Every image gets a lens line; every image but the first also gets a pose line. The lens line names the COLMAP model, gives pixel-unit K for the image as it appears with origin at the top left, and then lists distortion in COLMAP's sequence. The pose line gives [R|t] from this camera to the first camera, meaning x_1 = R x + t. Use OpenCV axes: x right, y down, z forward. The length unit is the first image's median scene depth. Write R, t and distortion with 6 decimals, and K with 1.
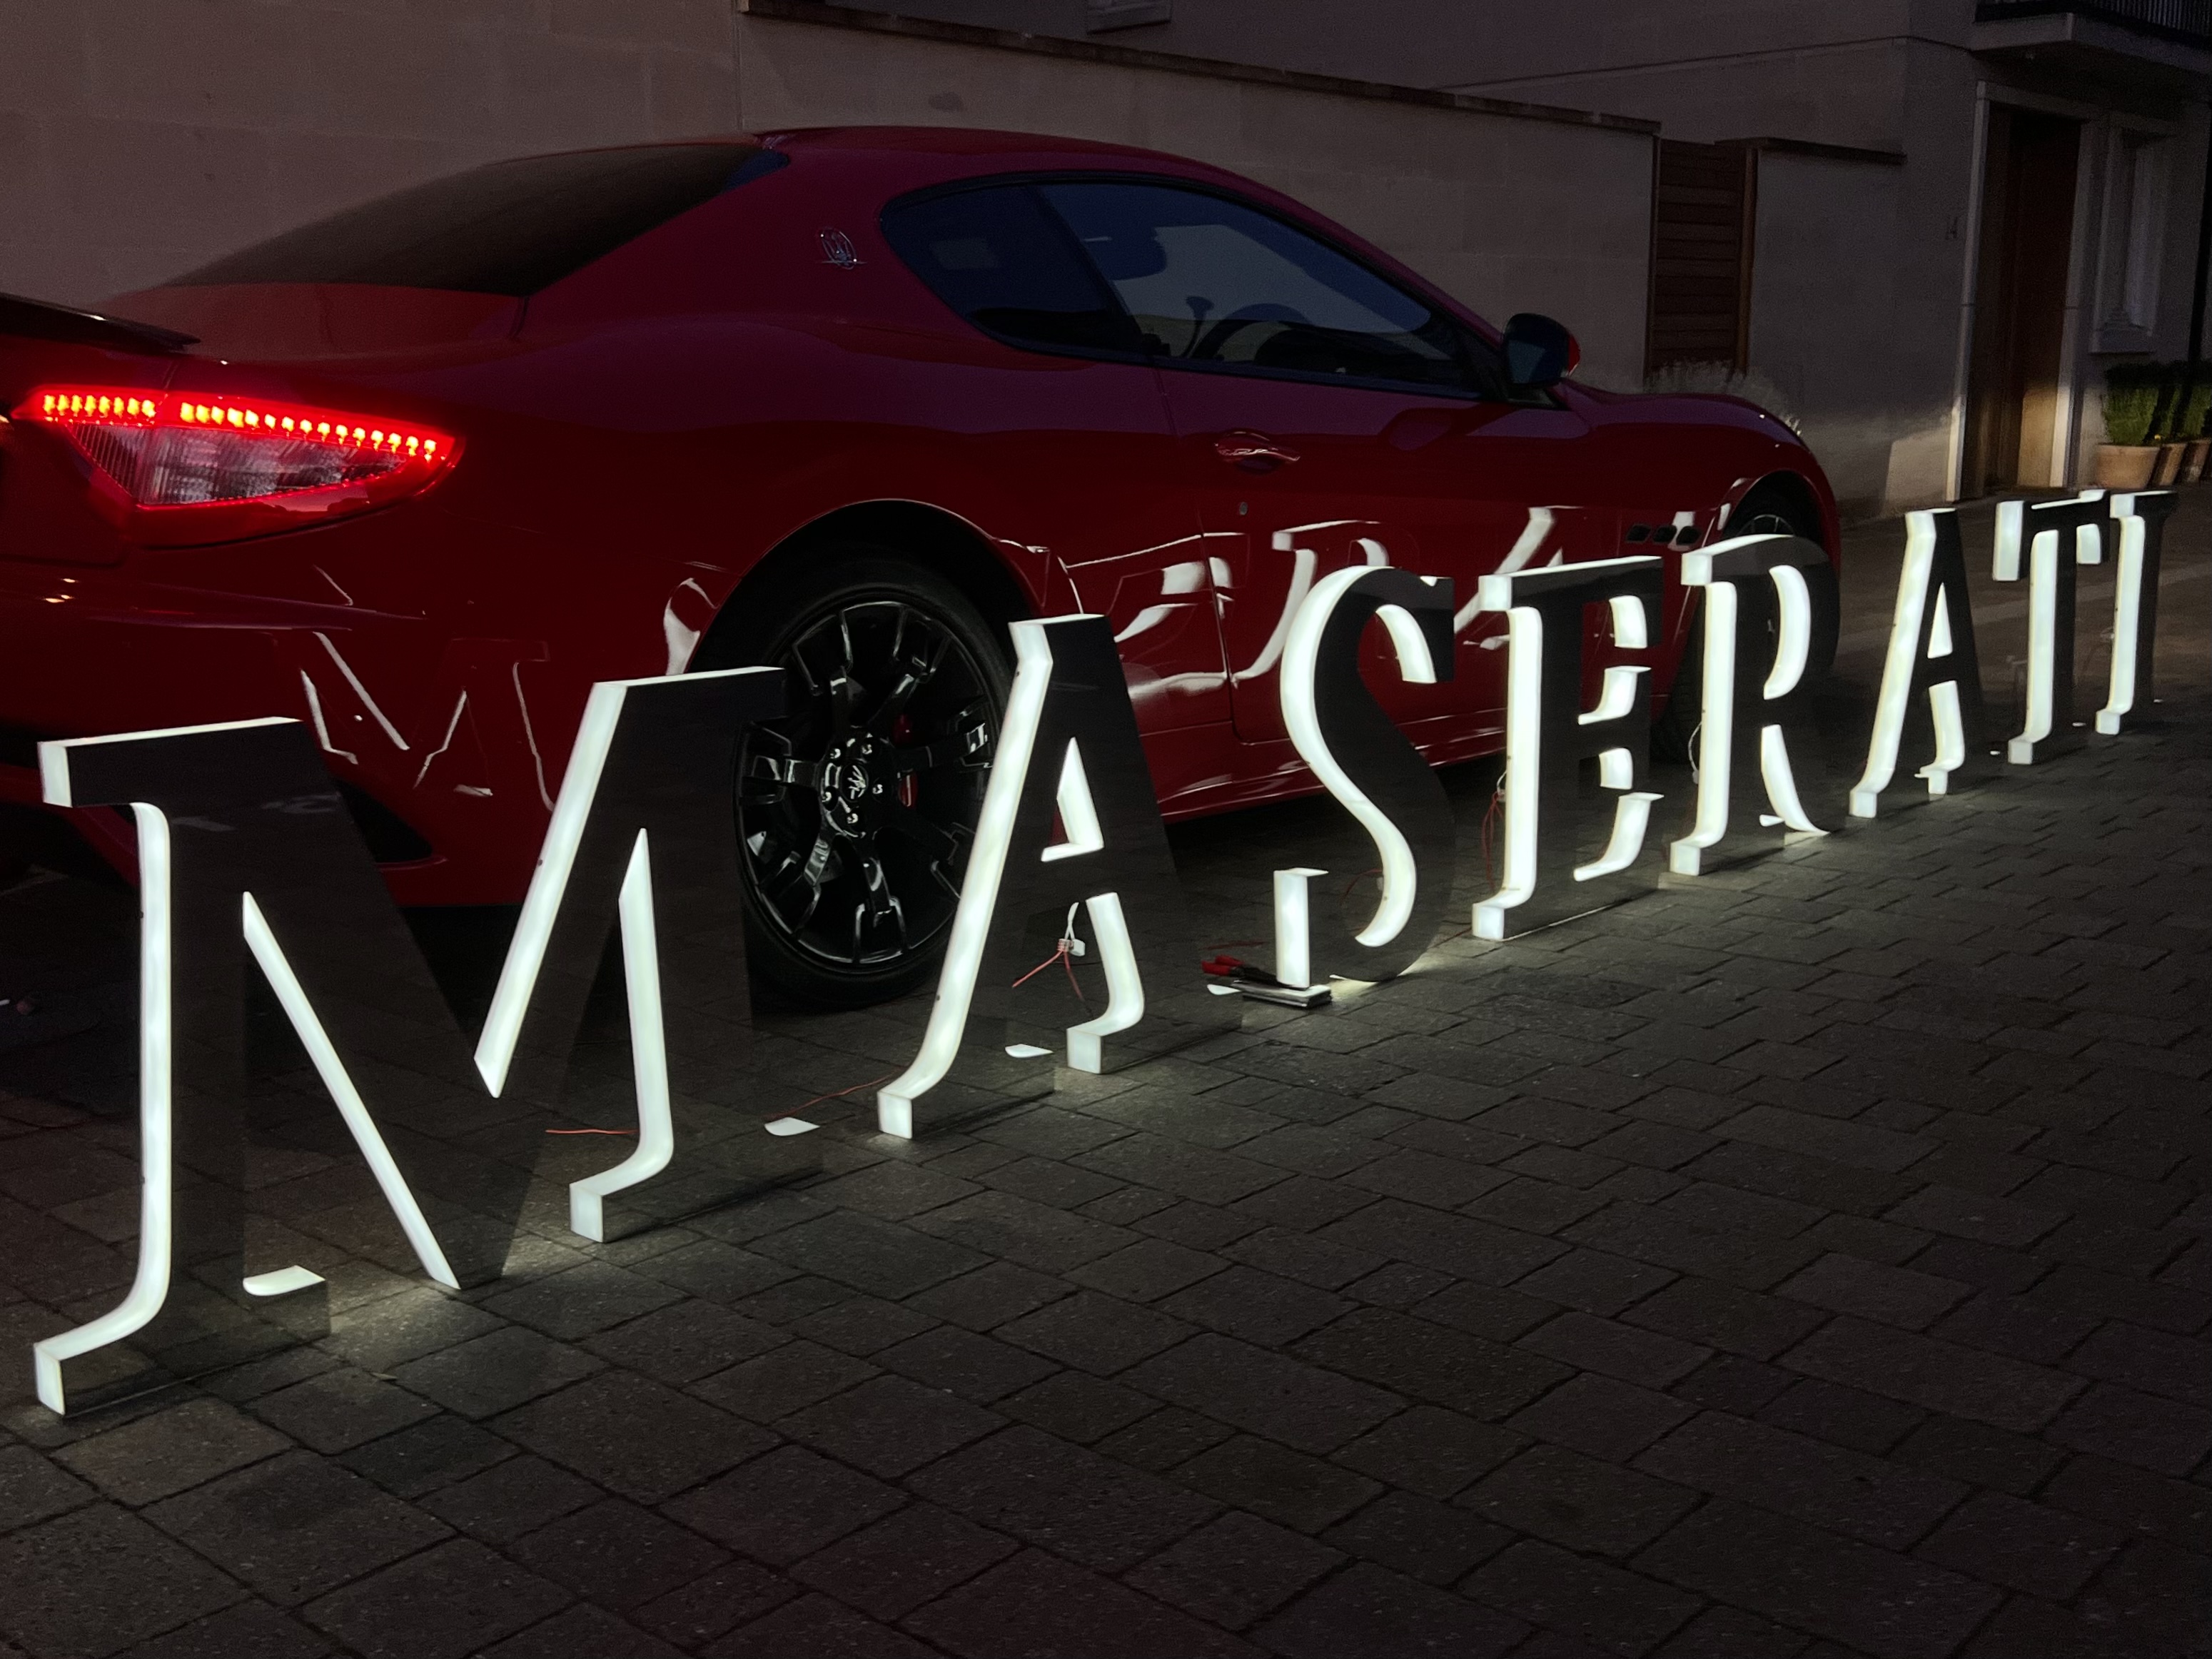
lens RADIAL K [[2279.2, 0, 981.3], [0, 2279.2, 819.9], [0, 0, 1]] dist [0.083601, -0.160270]
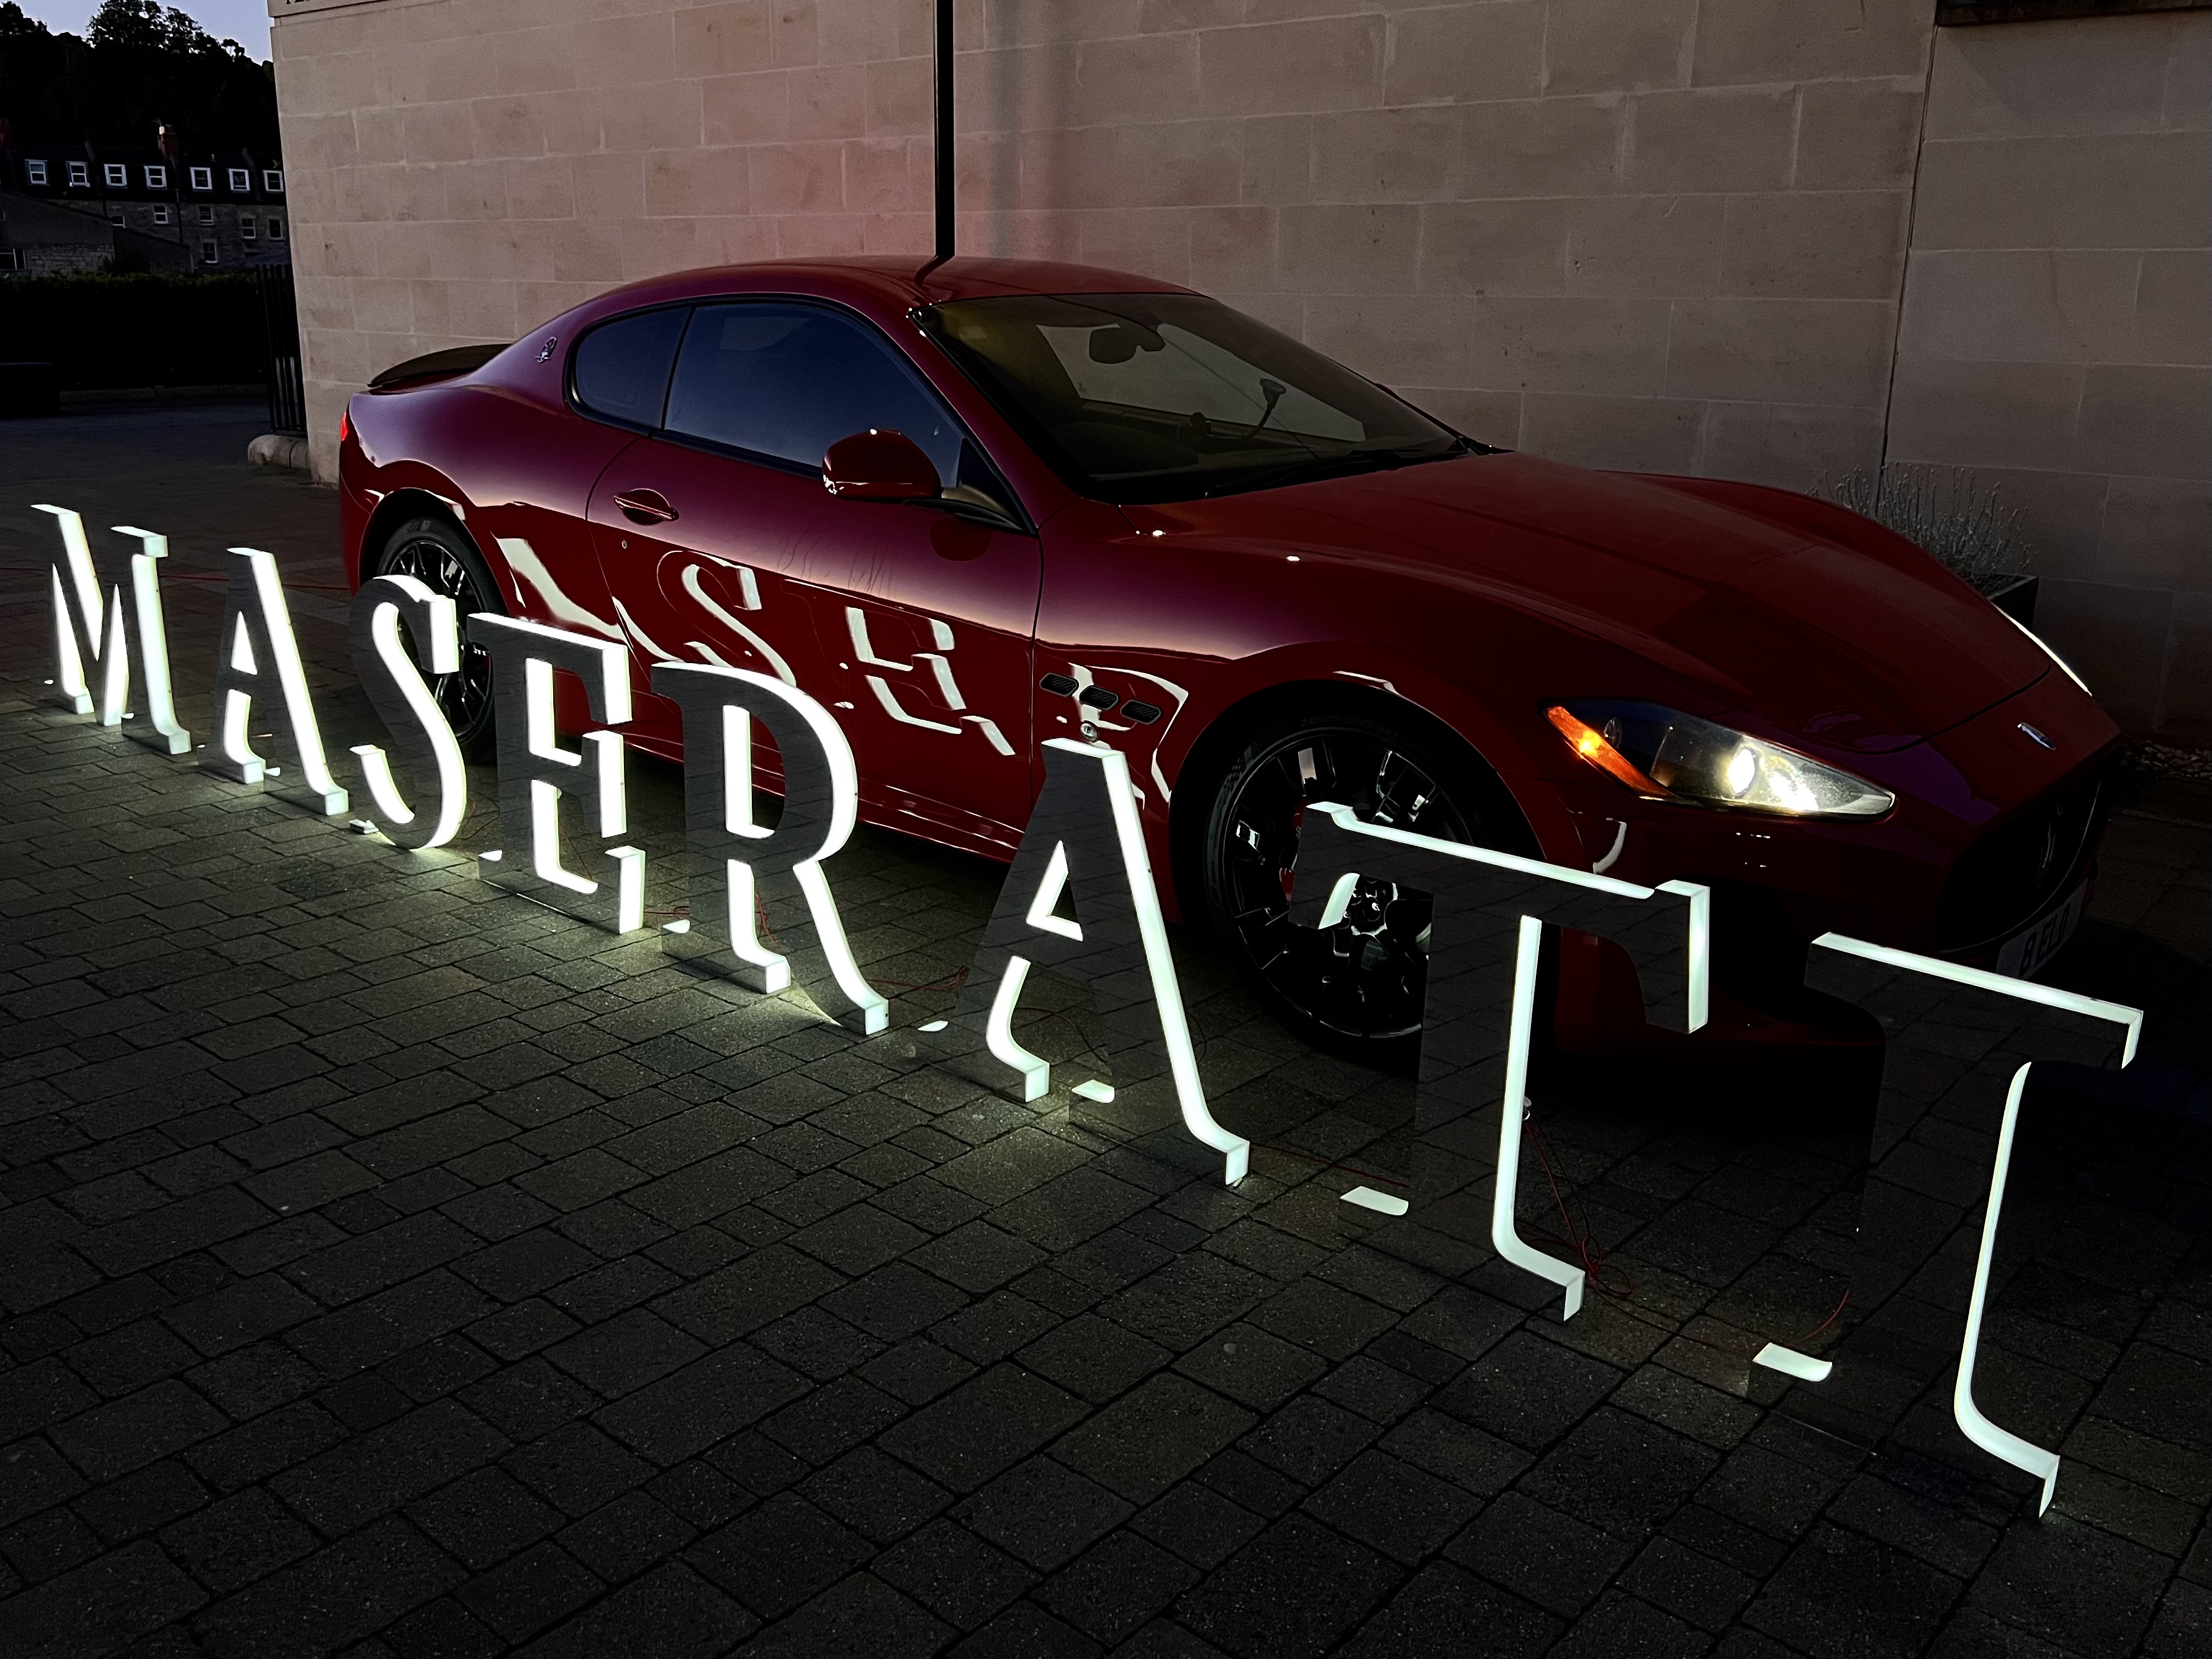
lens RADIAL K [[1883.0, 0, 1048.5], [0, 1883.0, 755.6], [0, 0, 1]] dist [0.052581, -0.071017]
pose [[0.032015, 0.259553, -0.965198, 1.646907], [-0.206620, 0.946552, 0.247685, -0.460135], [0.977897, 0.191499, 0.083933, 1.550029]]
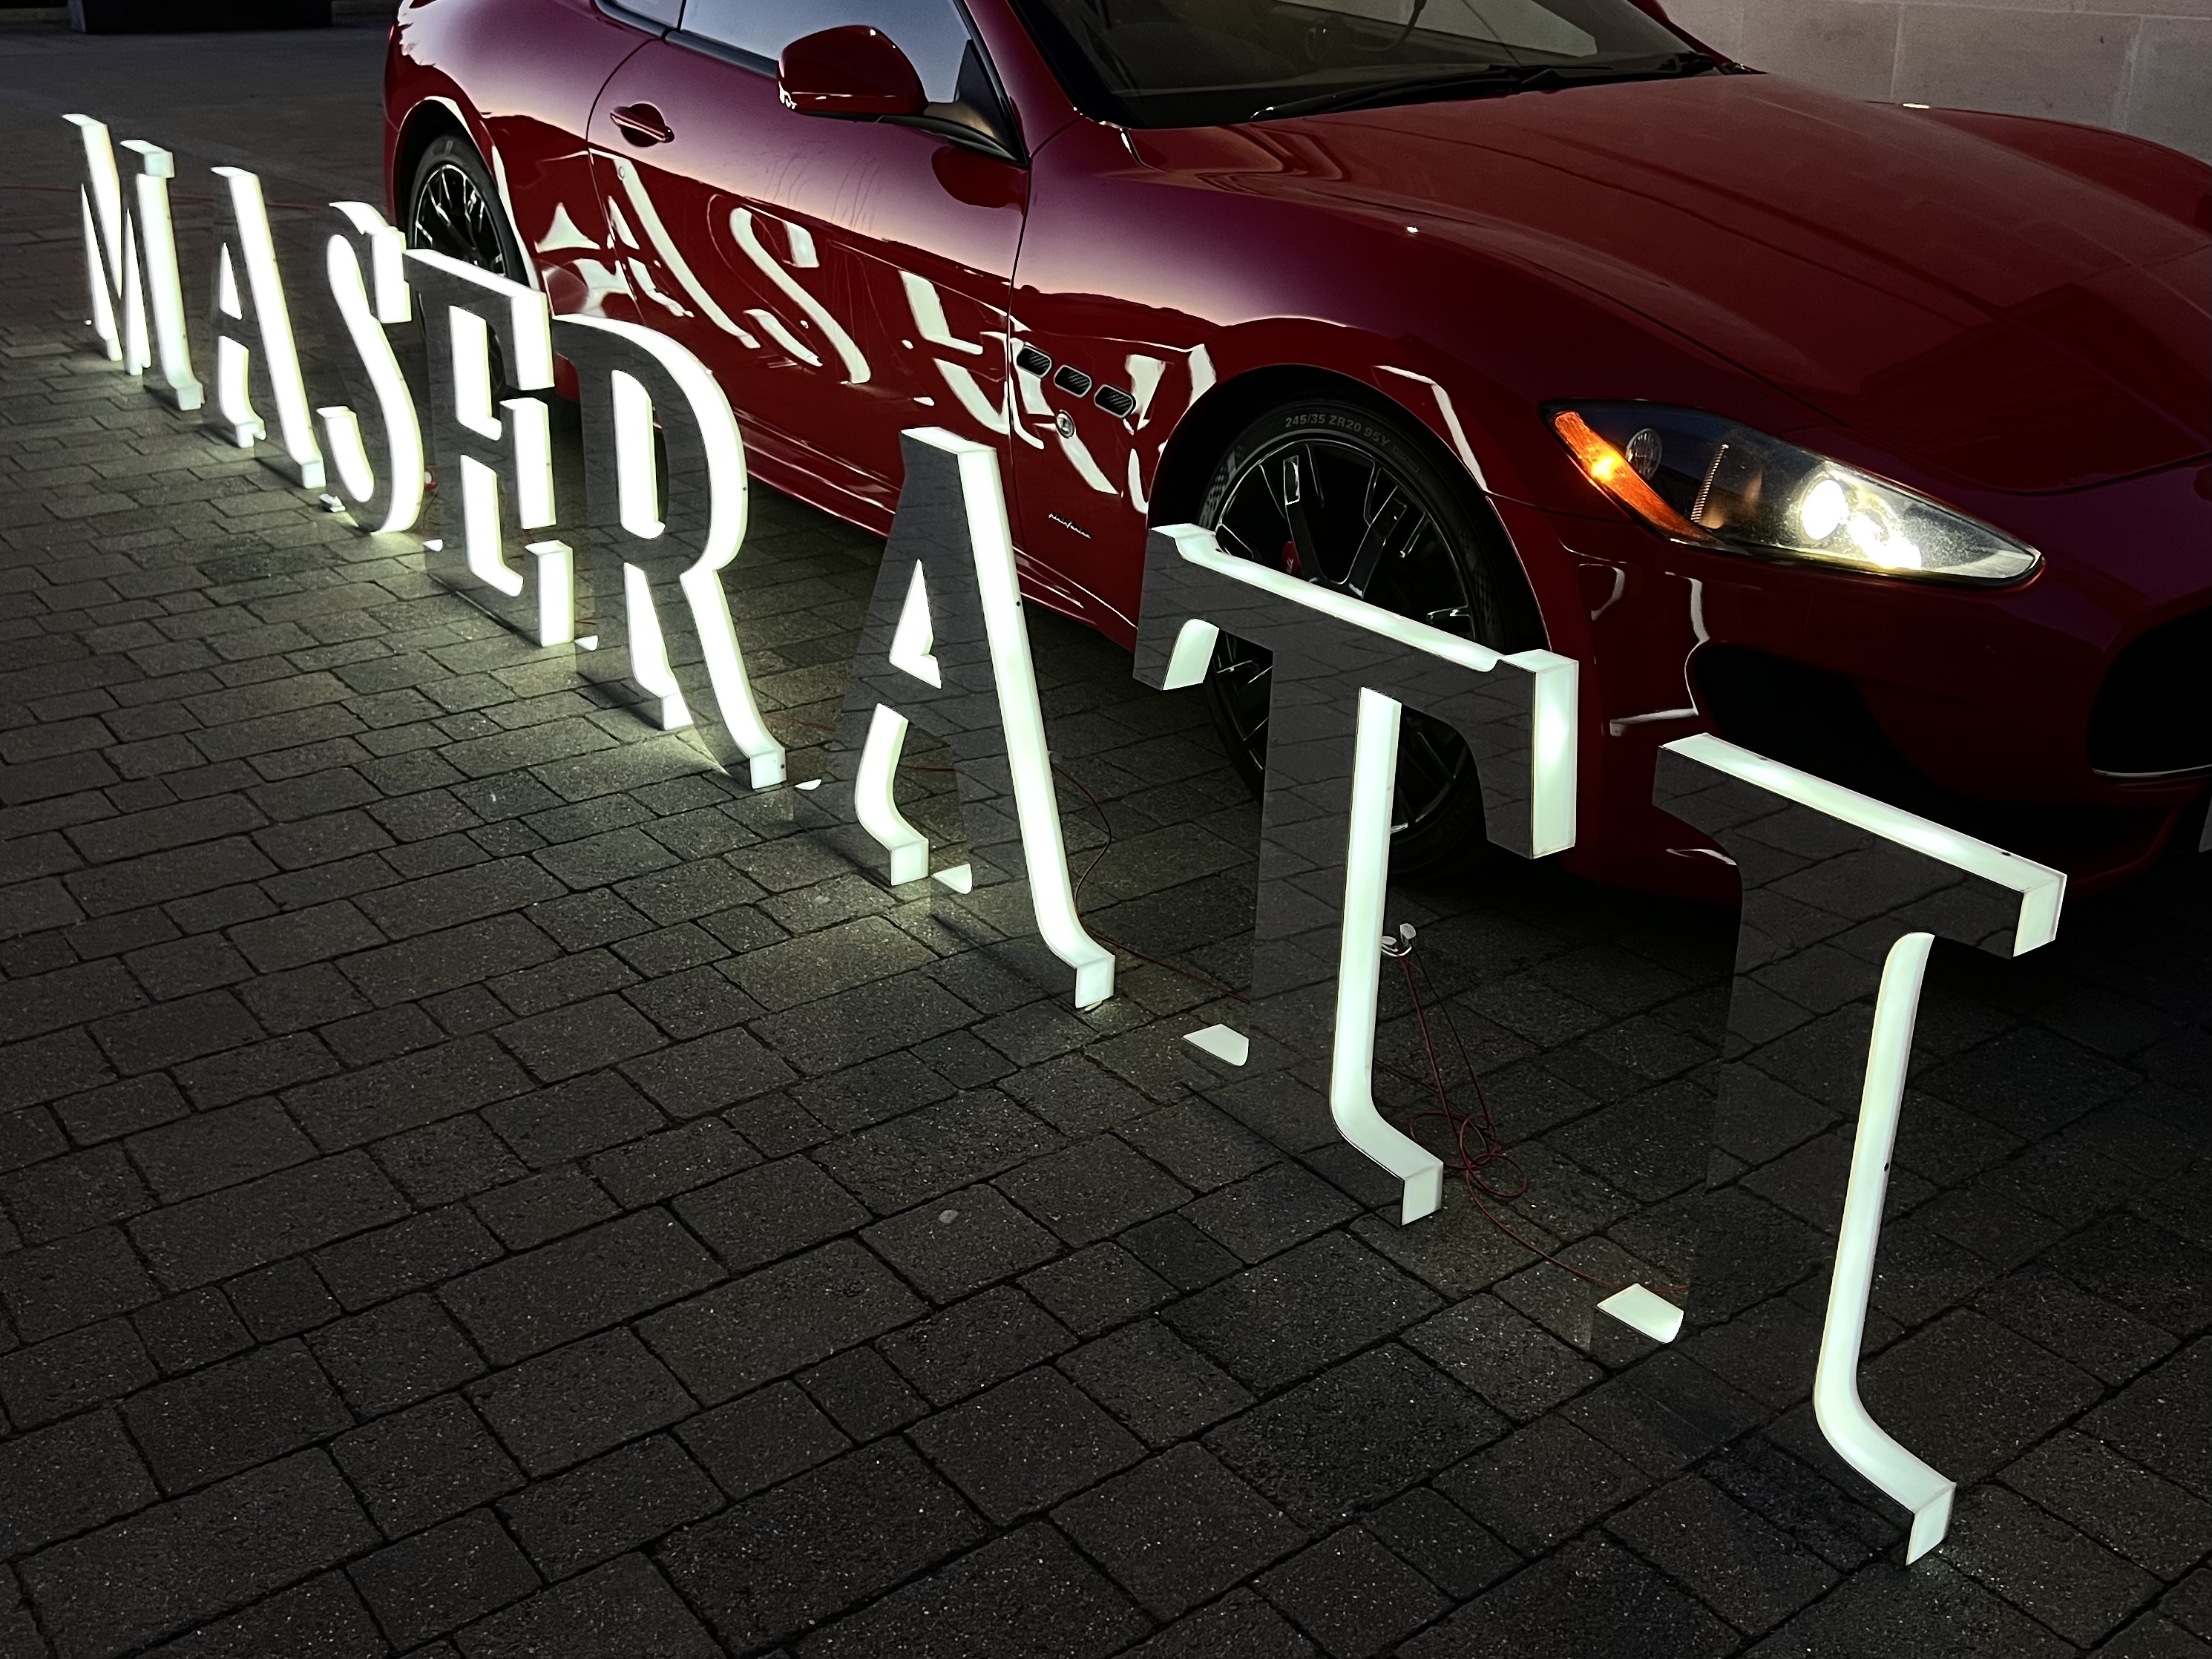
lens RADIAL K [[2245.5, 0, 1132.3], [0, 2245.5, 642.4], [0, 0, 1]] dist [0.084954, -0.165720]
pose [[-0.148007, 0.332102, -0.931559, 1.560335], [-0.202745, 0.911739, 0.357248, -0.489900], [0.967982, 0.241744, -0.067612, 1.805643]]
